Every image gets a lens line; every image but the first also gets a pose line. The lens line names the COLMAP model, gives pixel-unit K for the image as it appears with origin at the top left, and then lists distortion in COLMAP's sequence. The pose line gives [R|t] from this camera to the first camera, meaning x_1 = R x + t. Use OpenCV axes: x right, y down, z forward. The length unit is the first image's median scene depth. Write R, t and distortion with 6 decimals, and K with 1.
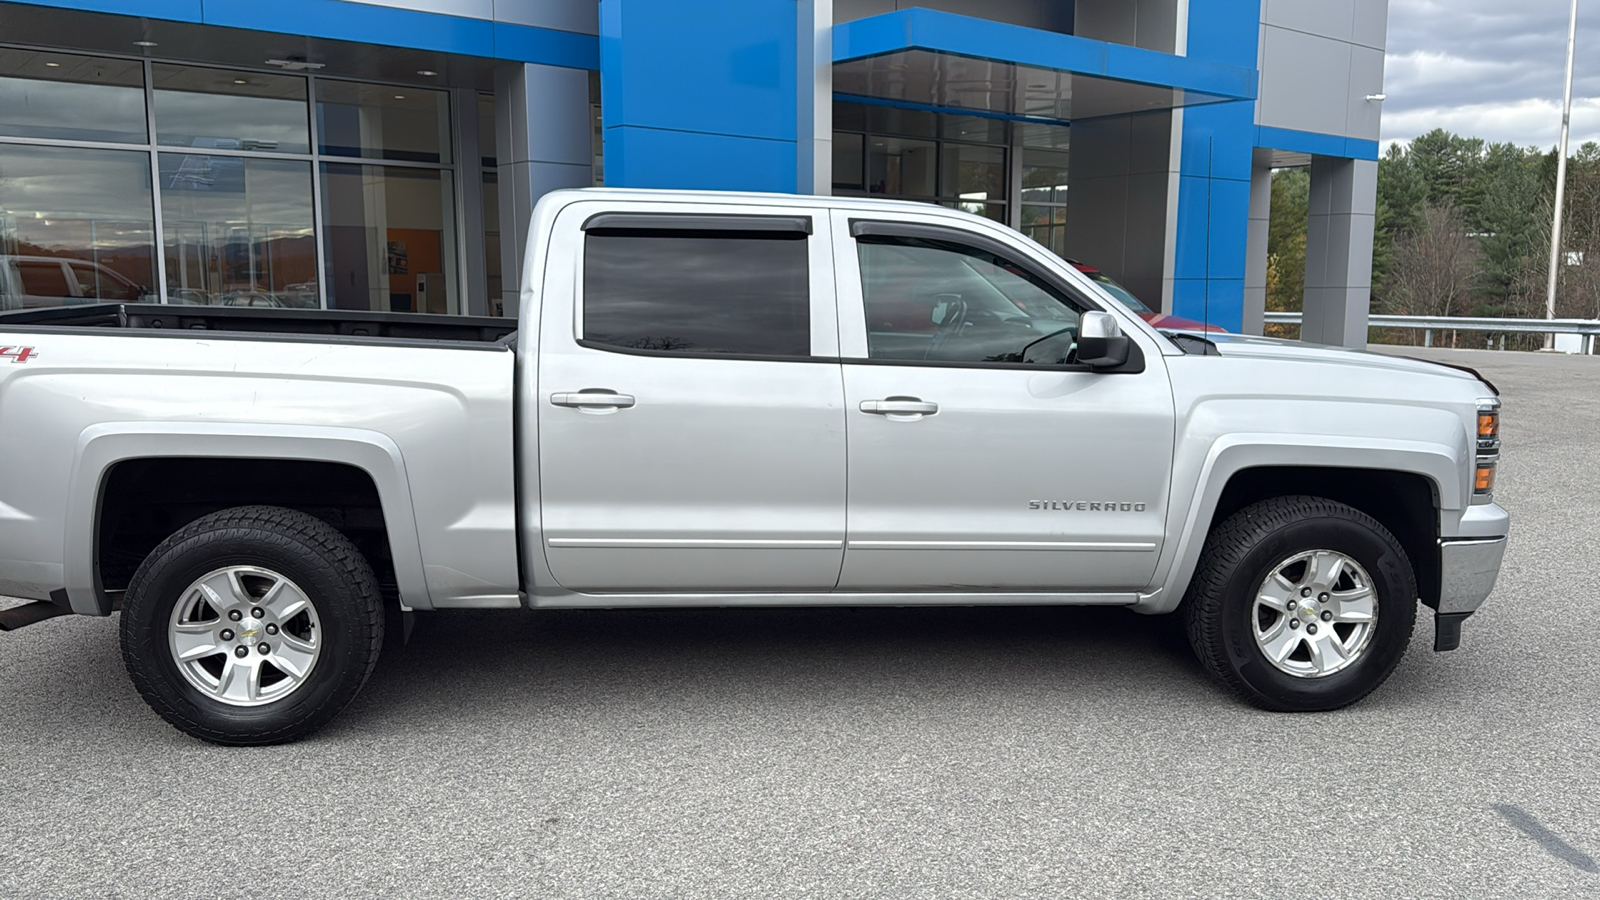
lens RADIAL K [[1284.1, 0, 801.0], [0, 1284.1, 462.8], [0, 0, 1]] dist [0.107625, -0.171078]
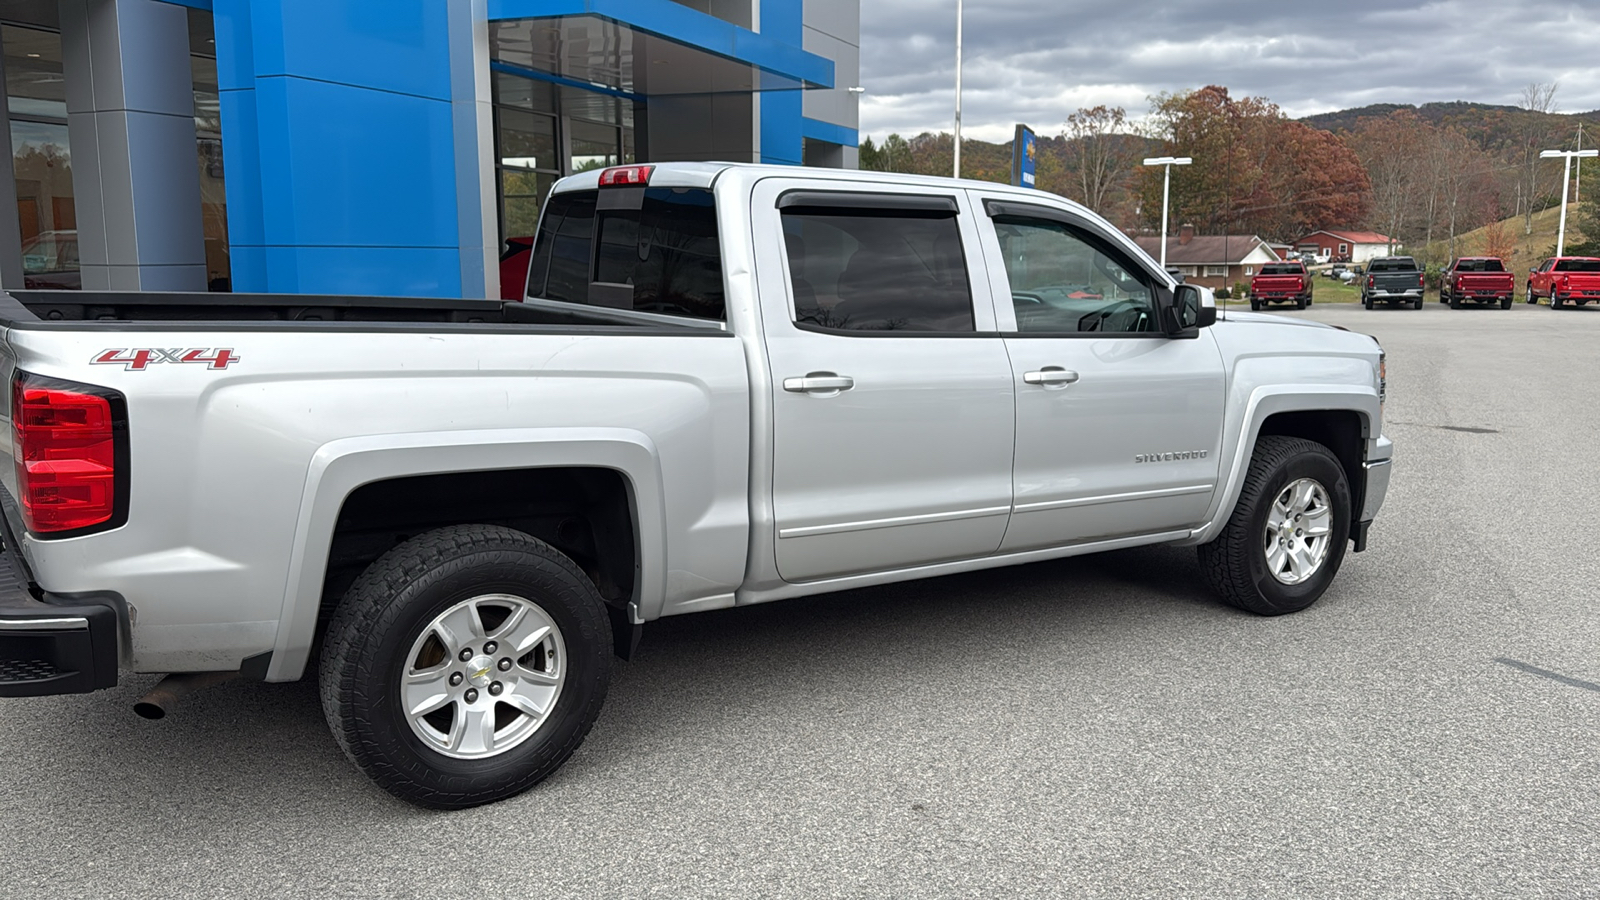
lens RADIAL K [[1284.1, 0, 810.1], [0, 1284.1, 454.4], [0, 0, 1]] dist [0.107625, -0.171078]
pose [[0.886866, -0.072159, 0.456358, -0.586459], [0.064778, 0.997392, 0.031820, -0.025401], [-0.457464, 0.001342, 0.889227, 0.133586]]
